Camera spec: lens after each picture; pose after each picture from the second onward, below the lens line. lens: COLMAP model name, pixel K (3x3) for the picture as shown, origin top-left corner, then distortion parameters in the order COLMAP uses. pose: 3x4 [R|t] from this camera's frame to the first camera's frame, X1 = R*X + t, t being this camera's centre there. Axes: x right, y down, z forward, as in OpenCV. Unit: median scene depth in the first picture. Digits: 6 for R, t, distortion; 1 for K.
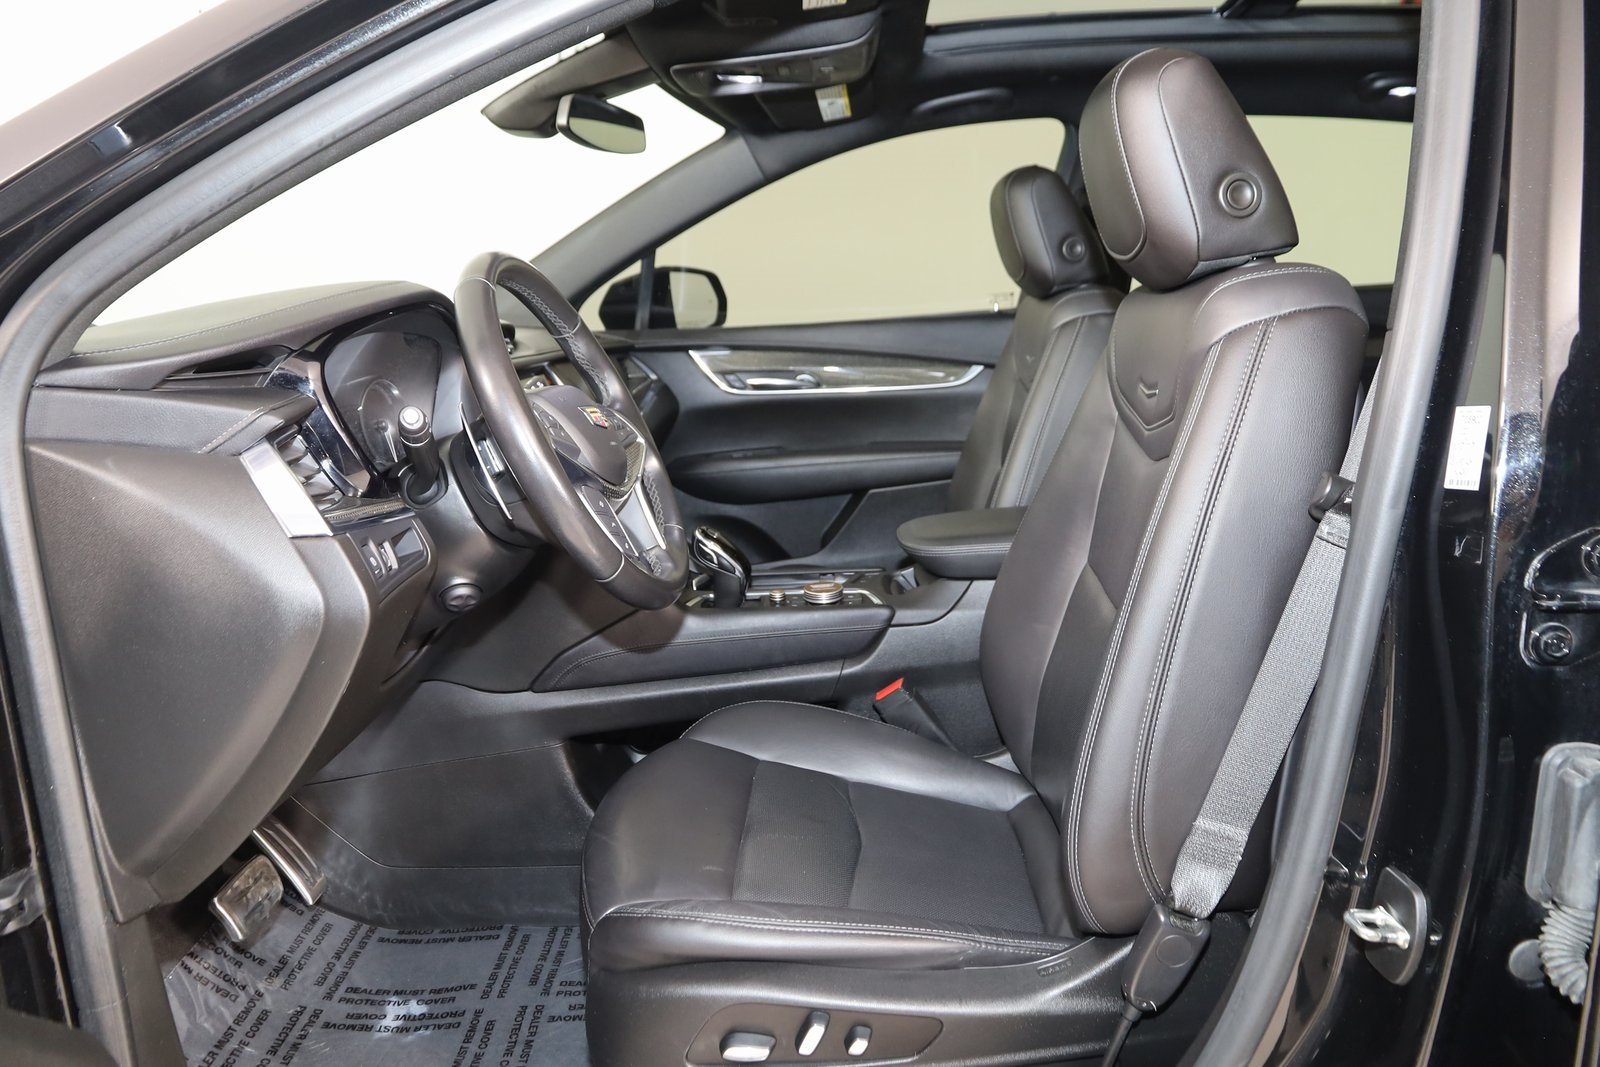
lens RADIAL K [[1115.9, 0, 800.0], [0, 1115.9, 533.5], [0, 0, 1]] dist [-0.128350, 0.091222]
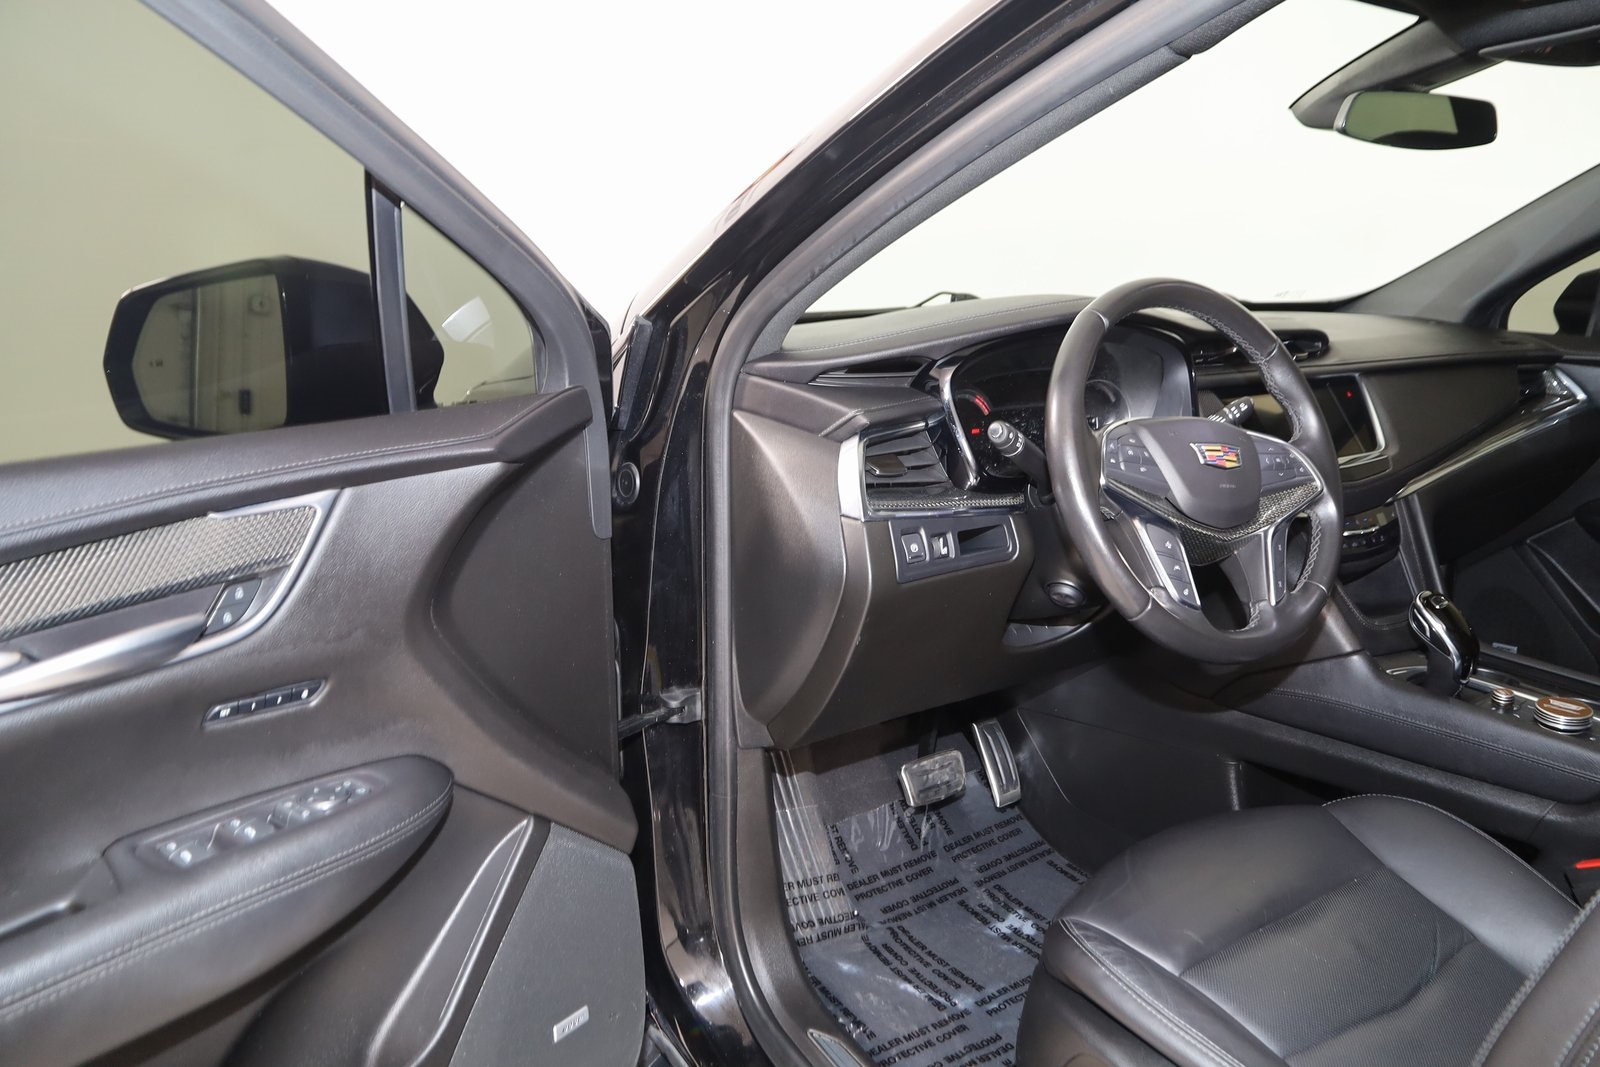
lens RADIAL K [[1115.9, 0, 800.0], [0, 1115.9, 533.5], [0, 0, 1]] dist [-0.128350, 0.091222]
pose [[0.541416, 0.236533, -0.806797, 0.343339], [-0.177535, 0.970136, 0.165283, -0.109920], [0.821797, 0.053748, 0.567239, 0.129138]]
